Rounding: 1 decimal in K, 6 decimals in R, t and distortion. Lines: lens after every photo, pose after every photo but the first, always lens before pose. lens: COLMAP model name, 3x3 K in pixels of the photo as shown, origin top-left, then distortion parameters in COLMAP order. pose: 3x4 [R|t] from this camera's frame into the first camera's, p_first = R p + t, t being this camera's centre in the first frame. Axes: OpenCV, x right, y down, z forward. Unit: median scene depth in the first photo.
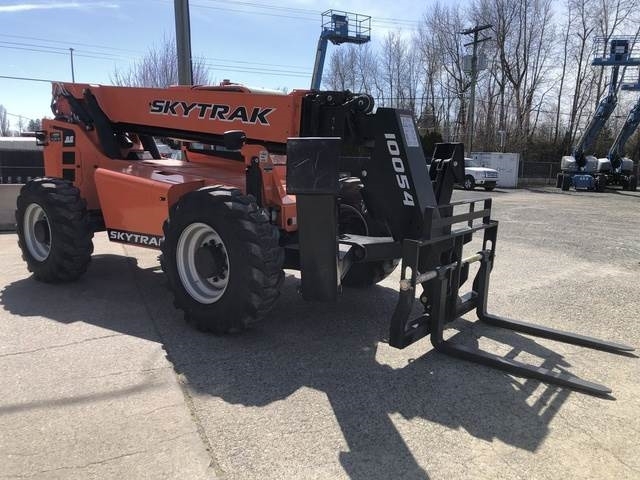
lens RADIAL K [[538.8, 0, 320.0], [0, 538.8, 240.0], [0, 0, 1]] dist [0.067804, -0.126699]
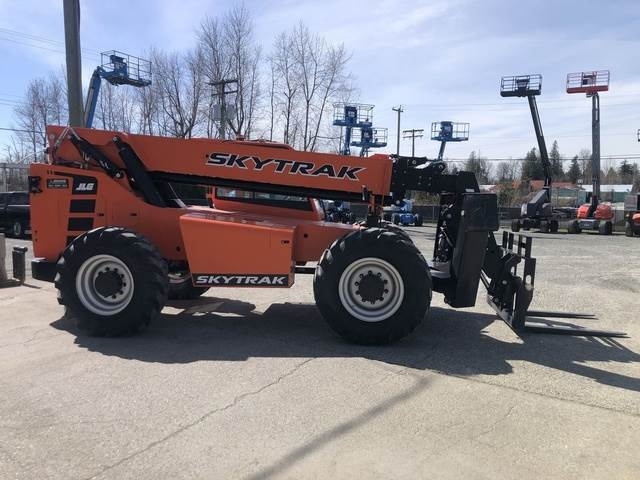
lens RADIAL K [[538.8, 0, 320.0], [0, 538.8, 240.0], [0, 0, 1]] dist [0.067804, -0.126699]
pose [[0.845000, -0.042874, 0.533045, -0.747669], [0.080708, 0.995588, -0.047863, -0.016995], [-0.528641, 0.083465, 0.844732, -0.009810]]
